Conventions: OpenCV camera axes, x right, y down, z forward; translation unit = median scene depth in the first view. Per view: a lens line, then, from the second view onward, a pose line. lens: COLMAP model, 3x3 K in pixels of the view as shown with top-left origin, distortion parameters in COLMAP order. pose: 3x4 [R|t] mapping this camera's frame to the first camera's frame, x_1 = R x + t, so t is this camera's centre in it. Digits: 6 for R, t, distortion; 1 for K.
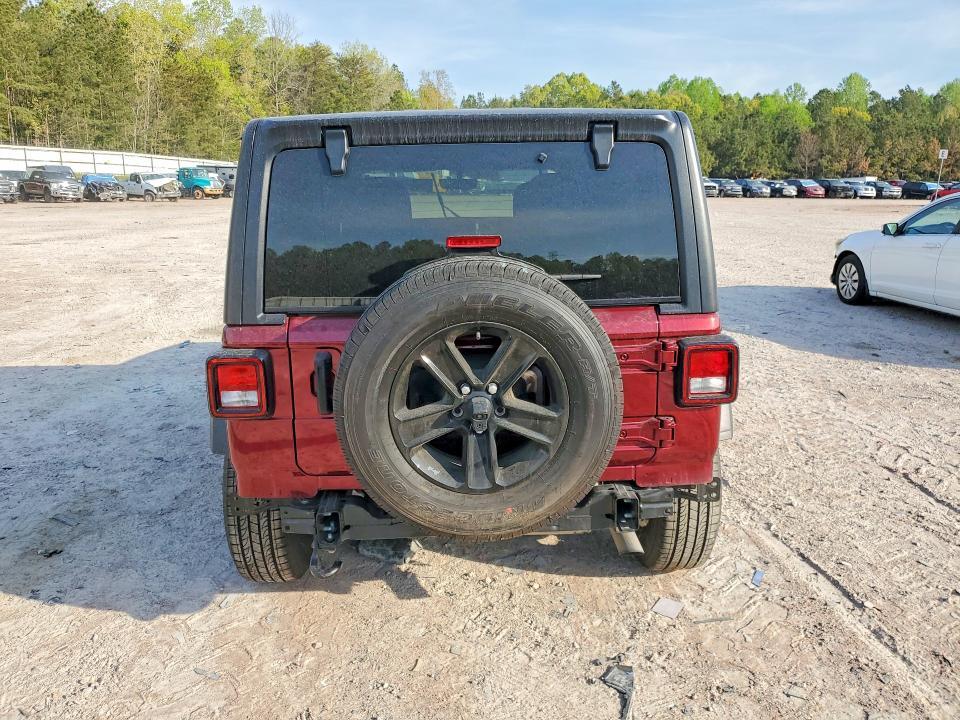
lens RADIAL K [[747.1, 0, 482.6], [0, 747.1, 357.9], [0, 0, 1]] dist [0.008006, 0.010756]
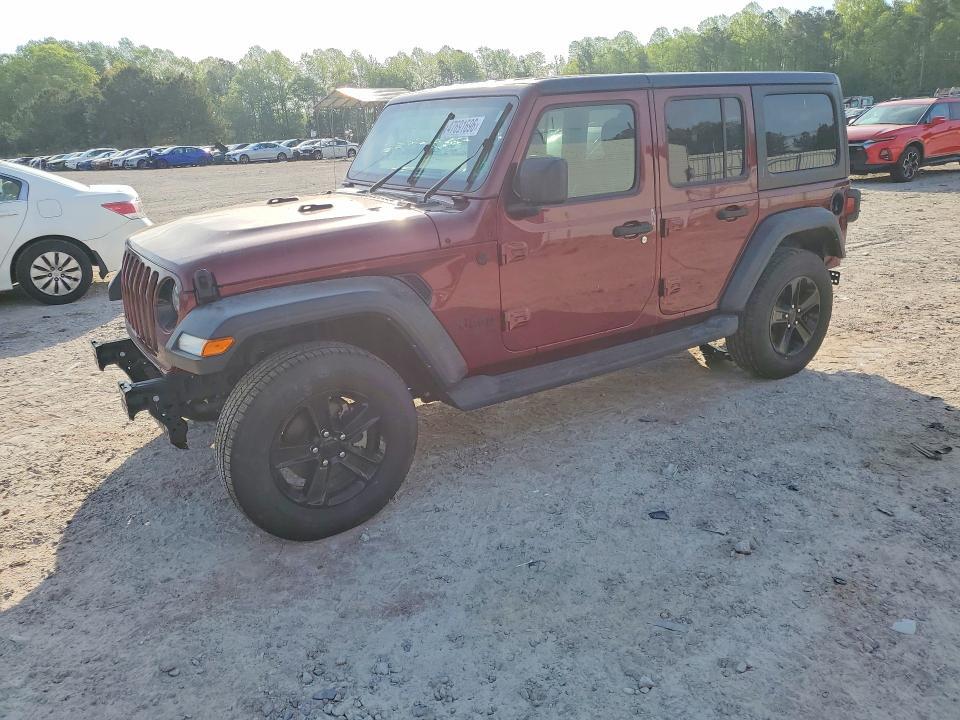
lens RADIAL K [[729.2, 0, 480.0], [0, 729.2, 360.0], [0, 0, 1]] dist [-0.007507, -0.005405]
pose [[-0.511793, -0.209443, 0.833187, -0.063020], [0.258642, 0.887270, 0.381911, -0.024379], [-0.819251, 0.410957, -0.399928, 0.111048]]
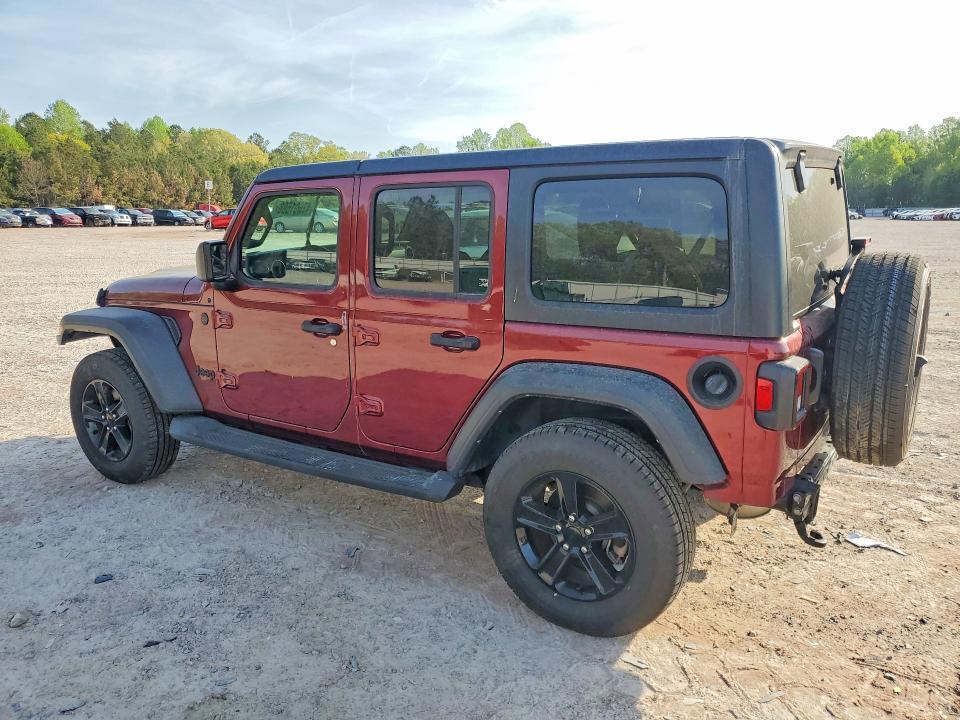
lens RADIAL K [[747.1, 0, 482.6], [0, 747.1, 357.9], [0, 0, 1]] dist [0.008006, 0.010756]
pose [[0.573376, -0.167178, 0.802055, -0.055267], [0.196181, 0.978496, 0.063708, -0.006380], [-0.795458, 0.120819, 0.593843, 0.028190]]
